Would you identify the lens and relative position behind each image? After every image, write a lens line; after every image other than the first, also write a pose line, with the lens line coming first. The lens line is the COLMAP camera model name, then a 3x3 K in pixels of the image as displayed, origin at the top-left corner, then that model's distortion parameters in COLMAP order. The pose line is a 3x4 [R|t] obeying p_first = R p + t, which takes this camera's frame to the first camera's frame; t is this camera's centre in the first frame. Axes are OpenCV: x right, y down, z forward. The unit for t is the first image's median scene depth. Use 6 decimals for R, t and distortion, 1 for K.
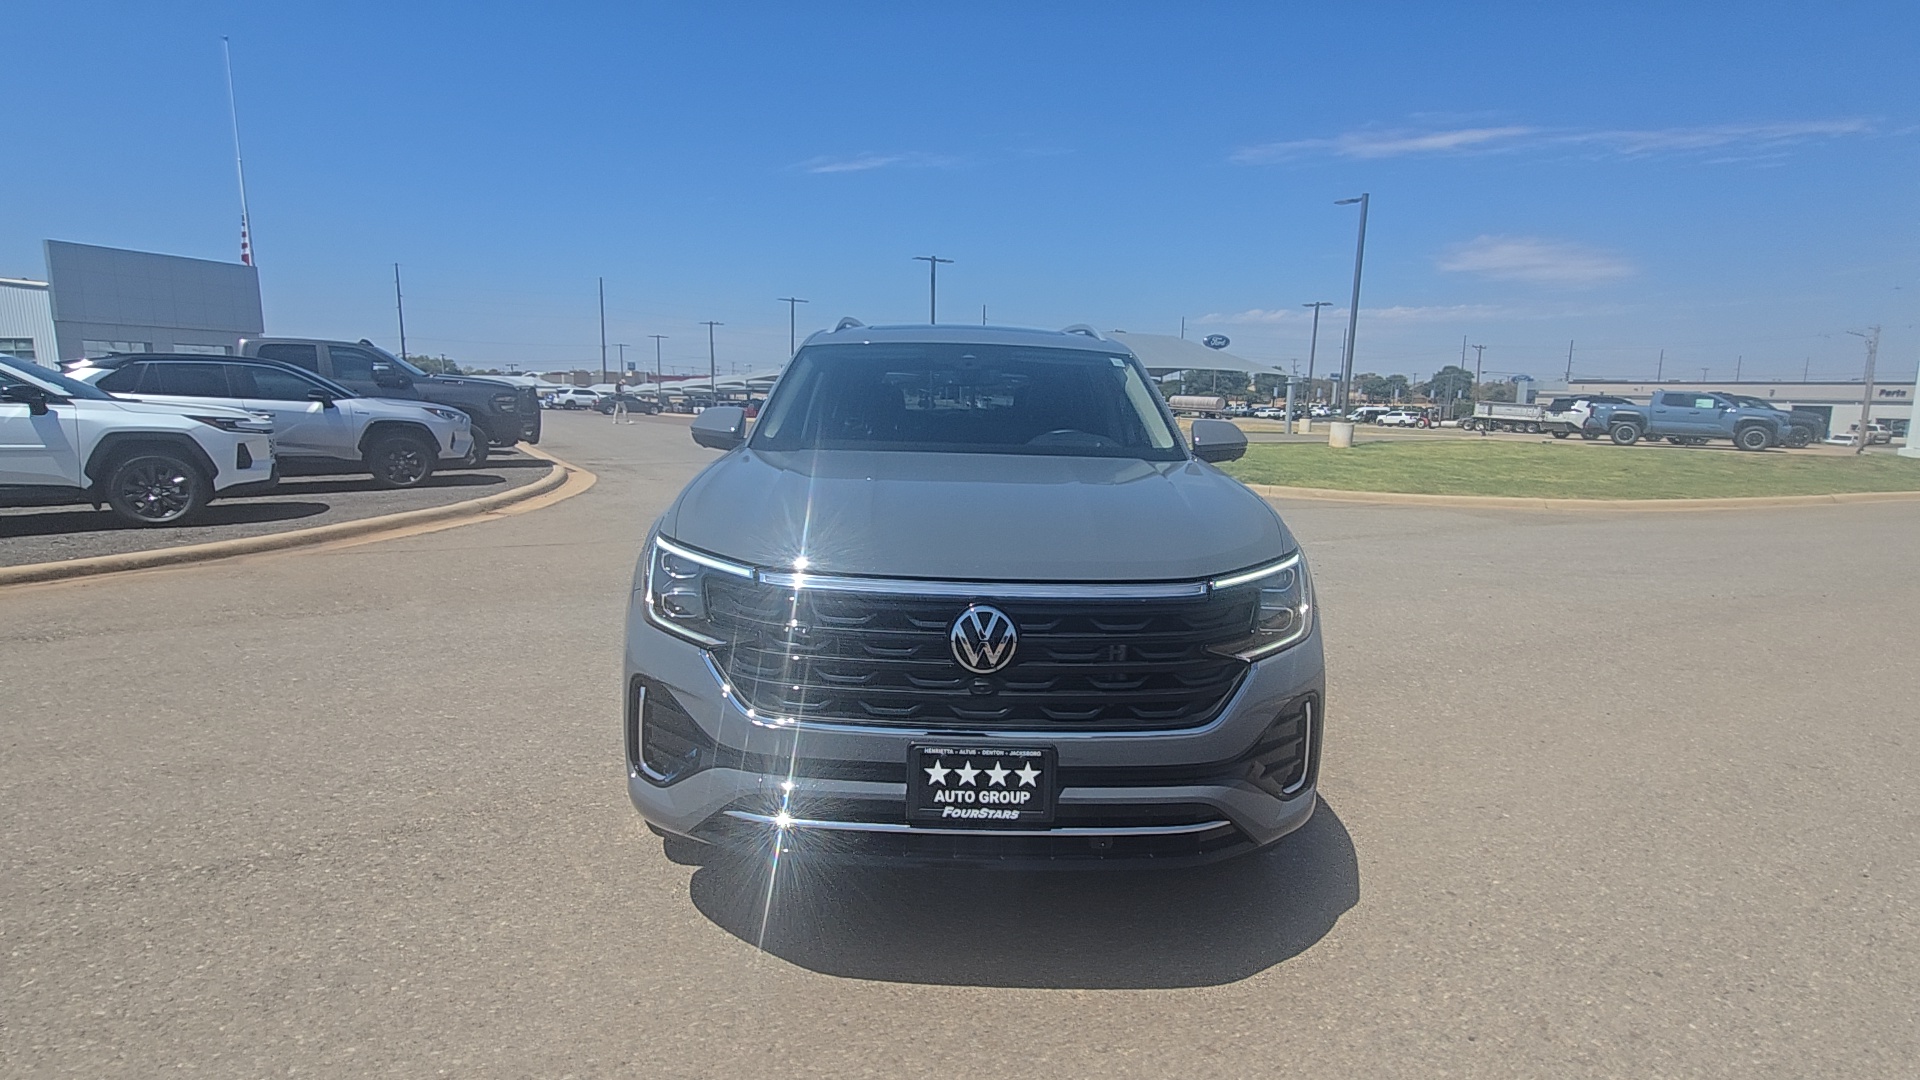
lens RADIAL K [[953.8, 0, 1063.9], [0, 953.8, 549.2], [0, 0, 1]] dist [0.006424, 0.000463]
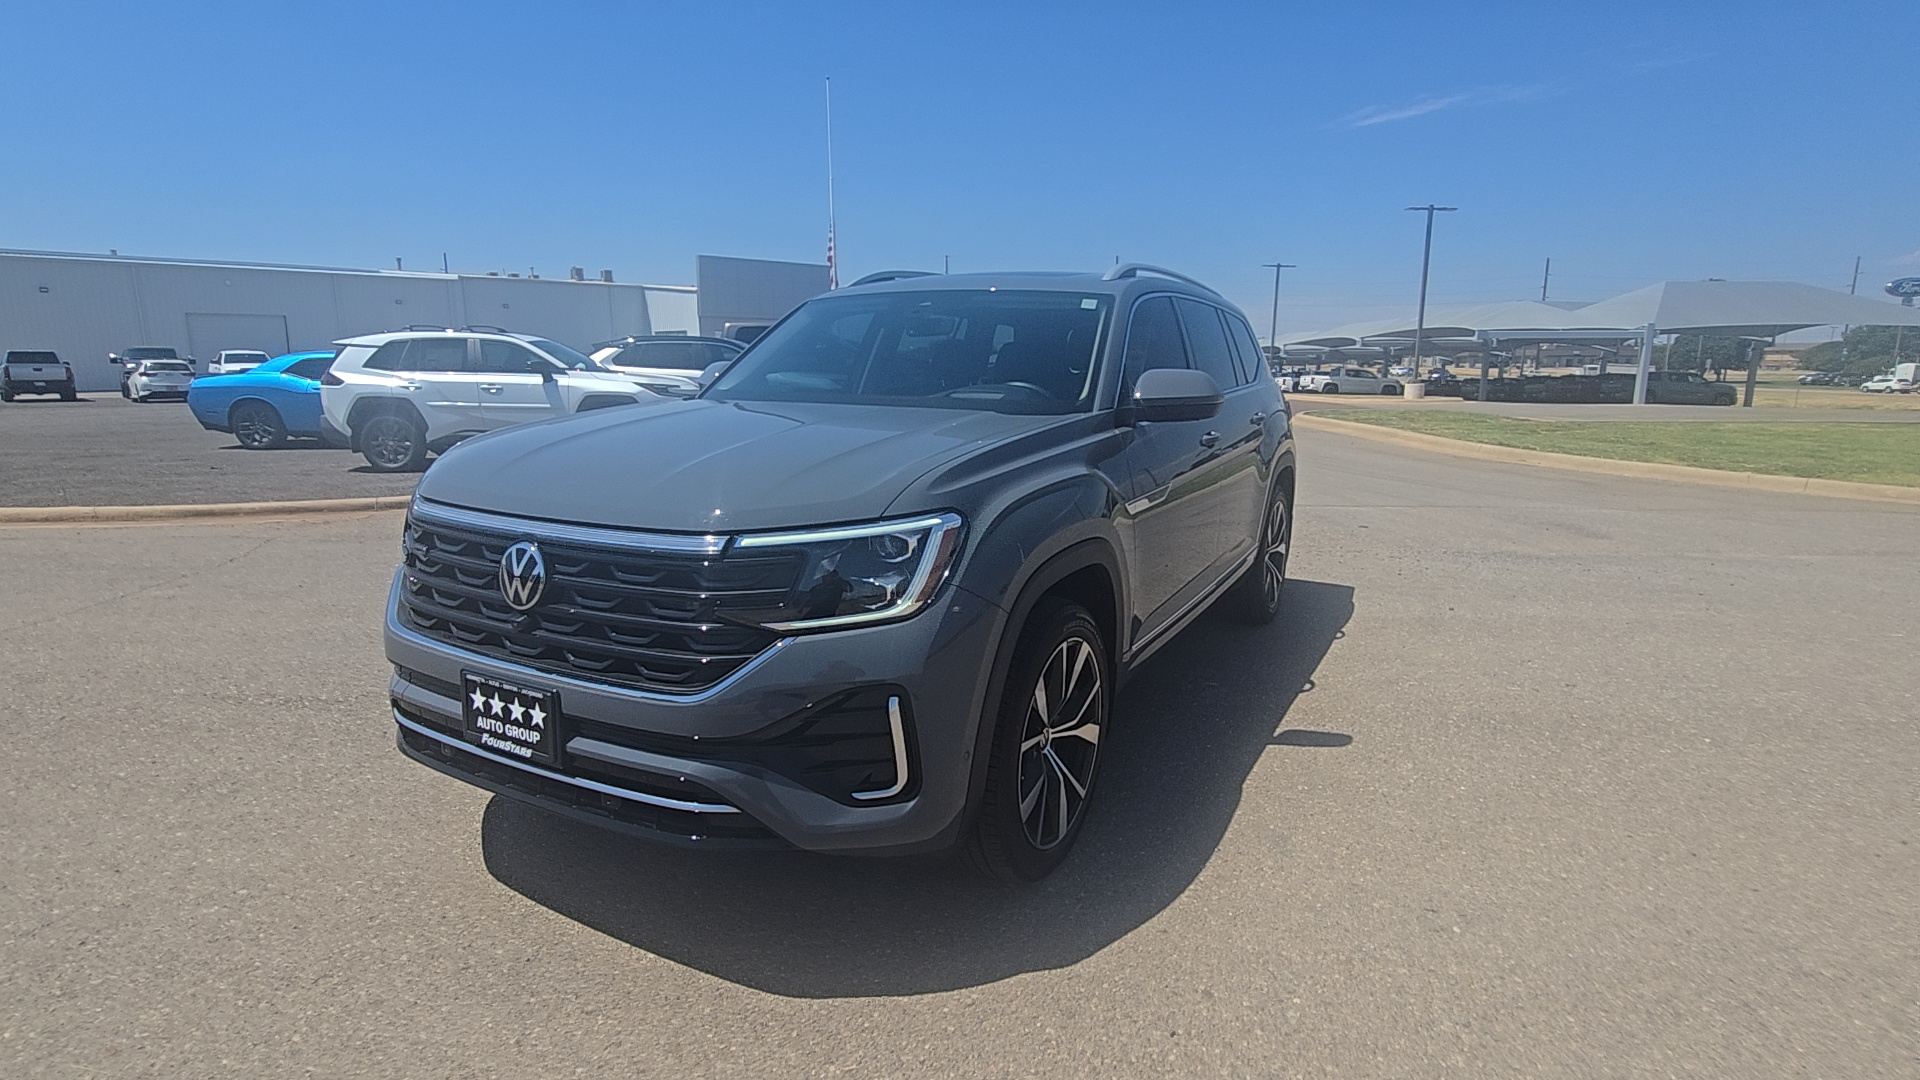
lens RADIAL K [[1026.4, 0, 1120.0], [0, 1026.4, 553.2], [0, 0, 1]] dist [-0.000293, 0.000281]
pose [[0.865862, 0.076256, -0.494438, 0.984766], [-0.067690, 0.997084, 0.035239, -0.010612], [0.495683, 0.002957, 0.868498, 0.365045]]
